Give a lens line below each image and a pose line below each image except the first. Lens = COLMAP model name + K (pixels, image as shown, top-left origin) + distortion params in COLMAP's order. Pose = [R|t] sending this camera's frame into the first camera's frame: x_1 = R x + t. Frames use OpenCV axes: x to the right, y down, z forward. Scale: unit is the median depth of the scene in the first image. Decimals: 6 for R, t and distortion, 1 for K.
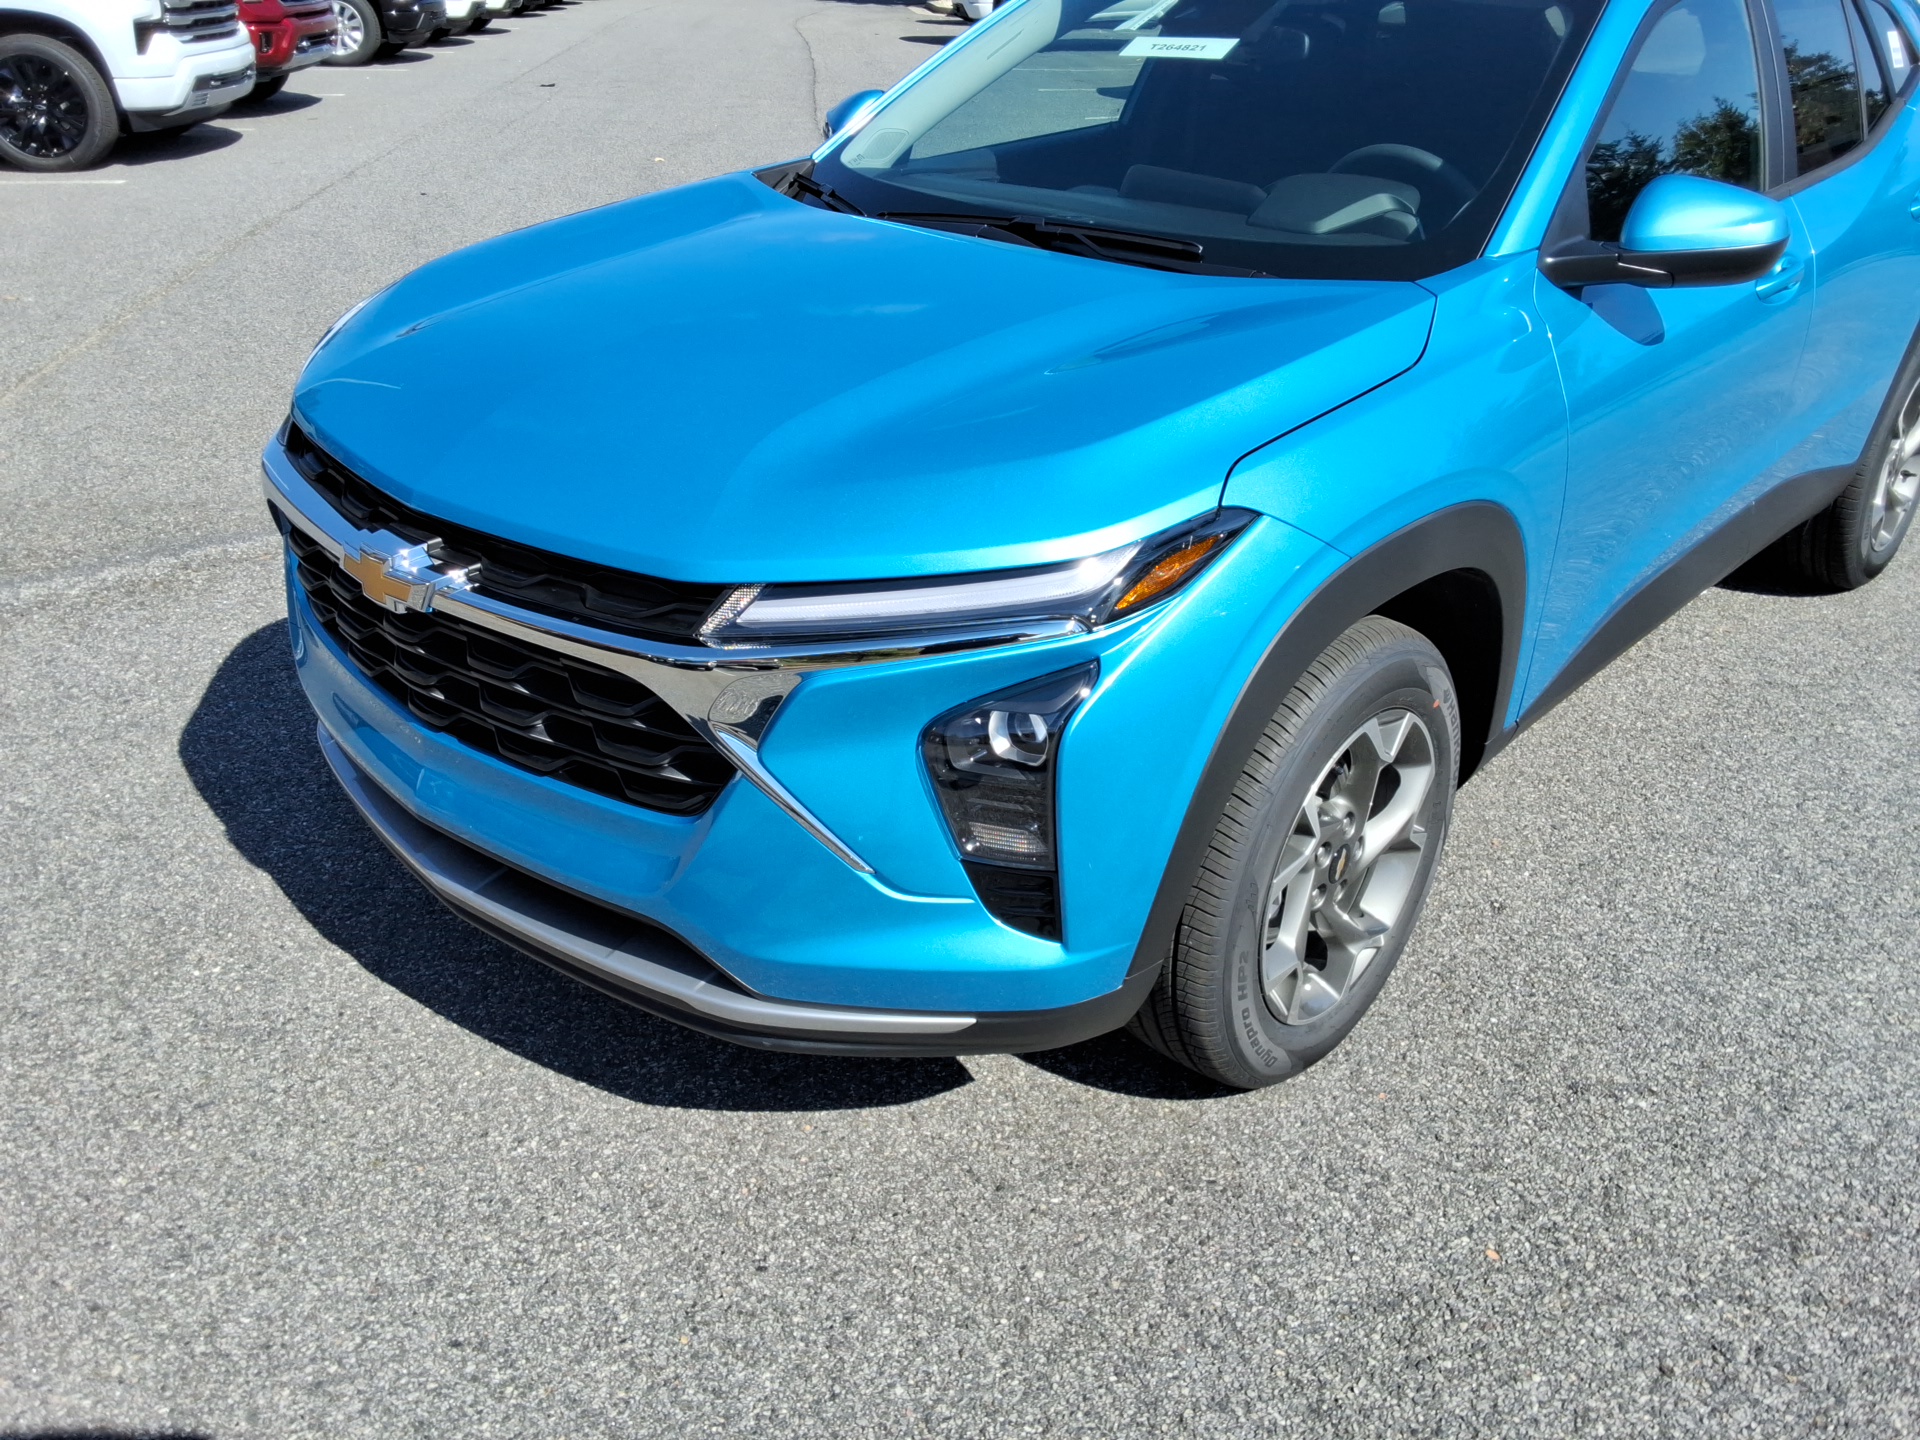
lens RADIAL K [[1556.4, 0, 978.8], [0, 1556.4, 687.9], [0, 0, 1]] dist [0.115092, -0.189903]
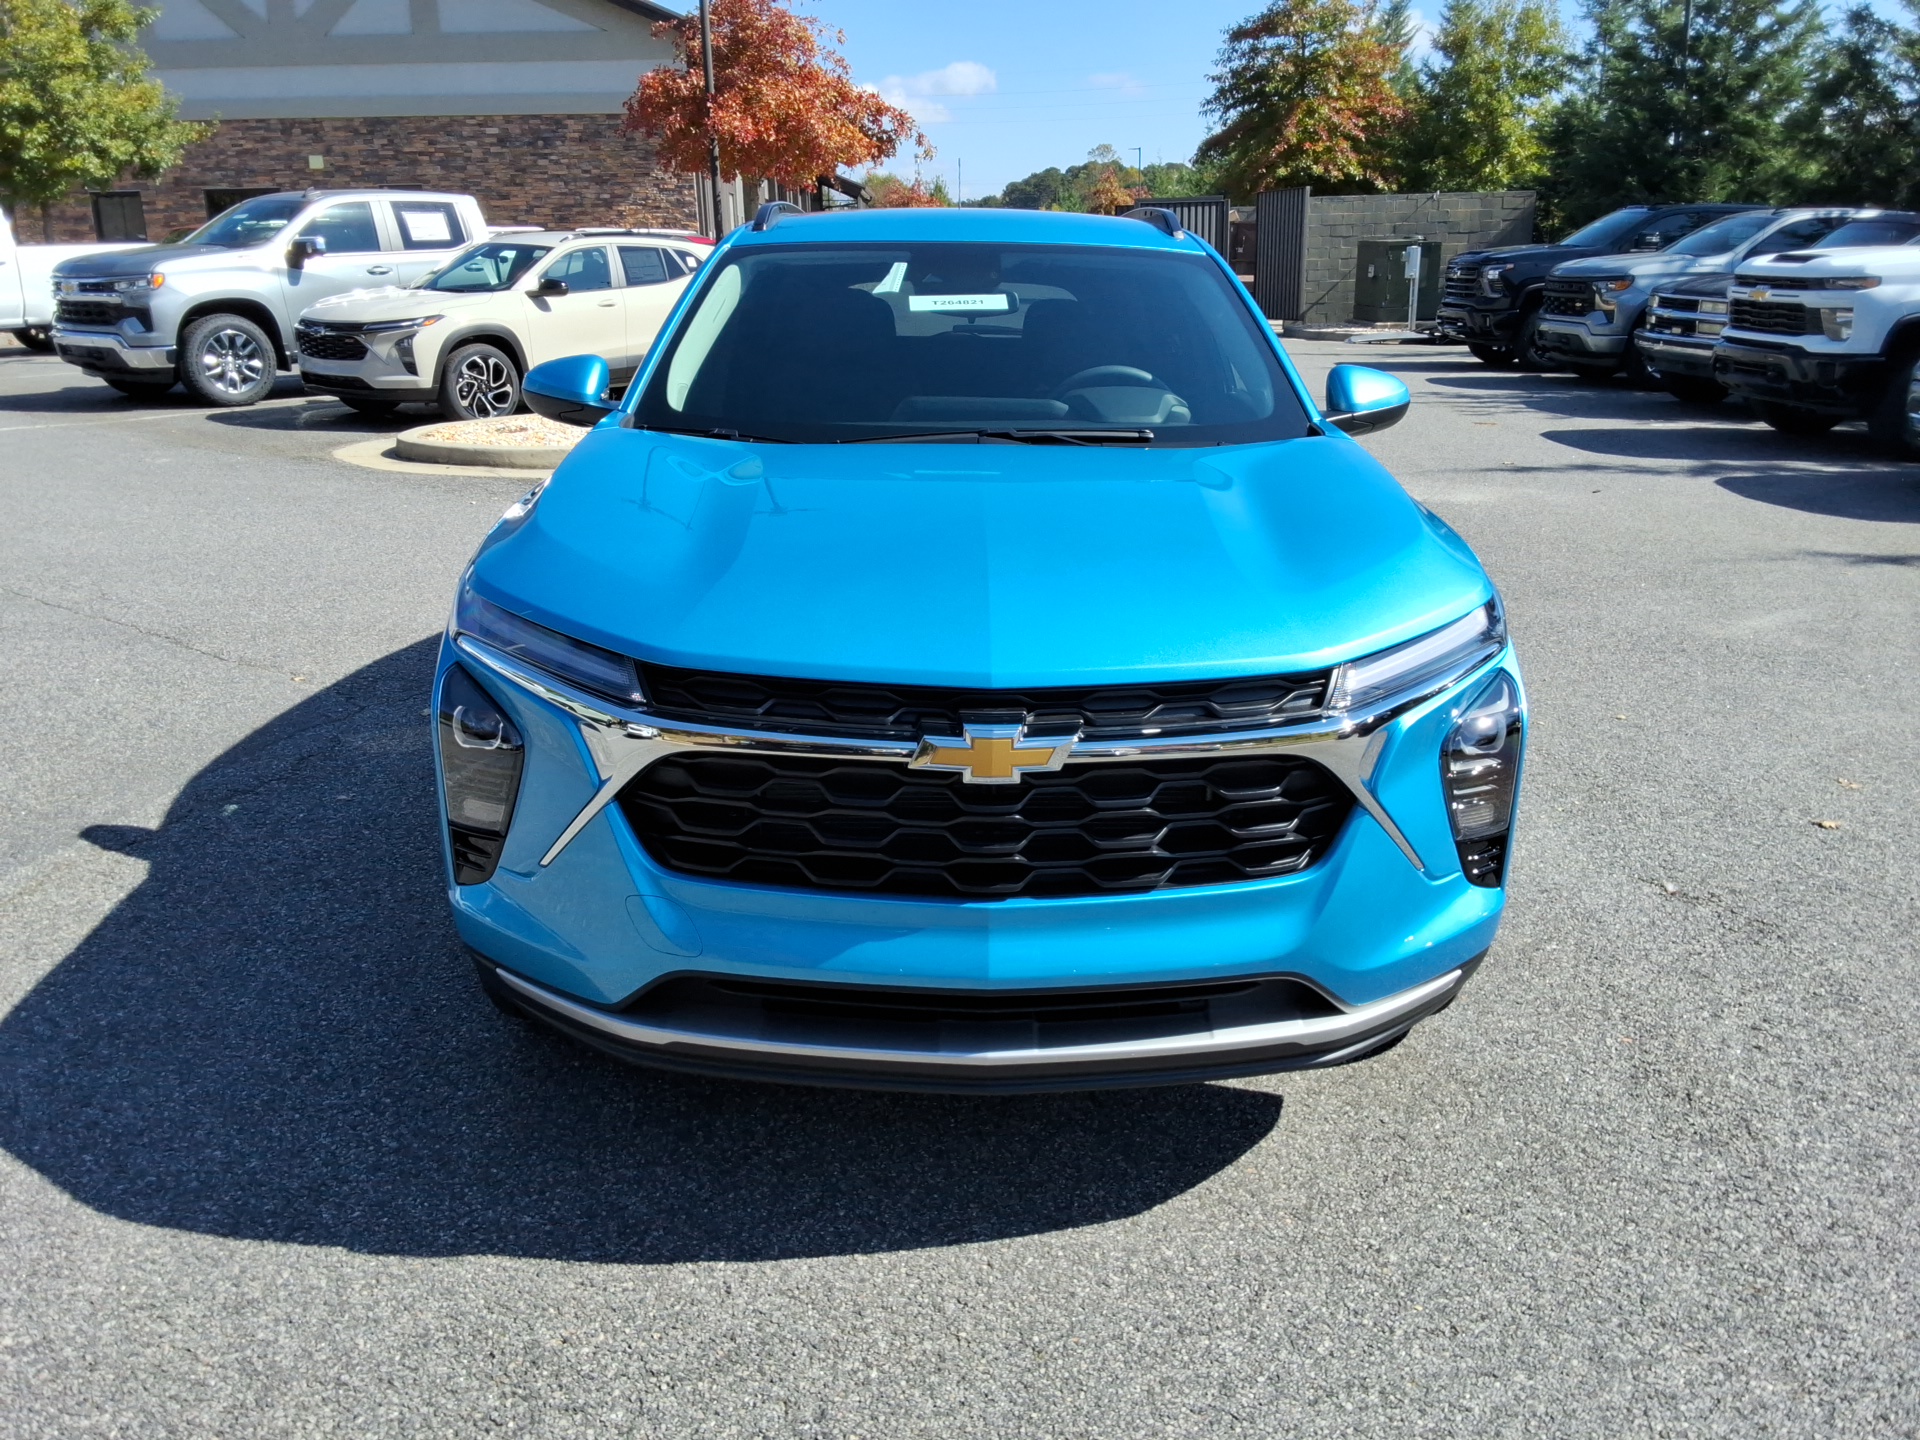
lens RADIAL K [[1548.5, 0, 976.0], [0, 1548.5, 702.0], [0, 0, 1]] dist [0.104645, -0.159592]
pose [[0.716792, -0.190193, 0.670847, -0.908012], [0.299312, 0.952862, -0.049664, -0.046846], [-0.629779, 0.236391, 0.739931, 0.189659]]
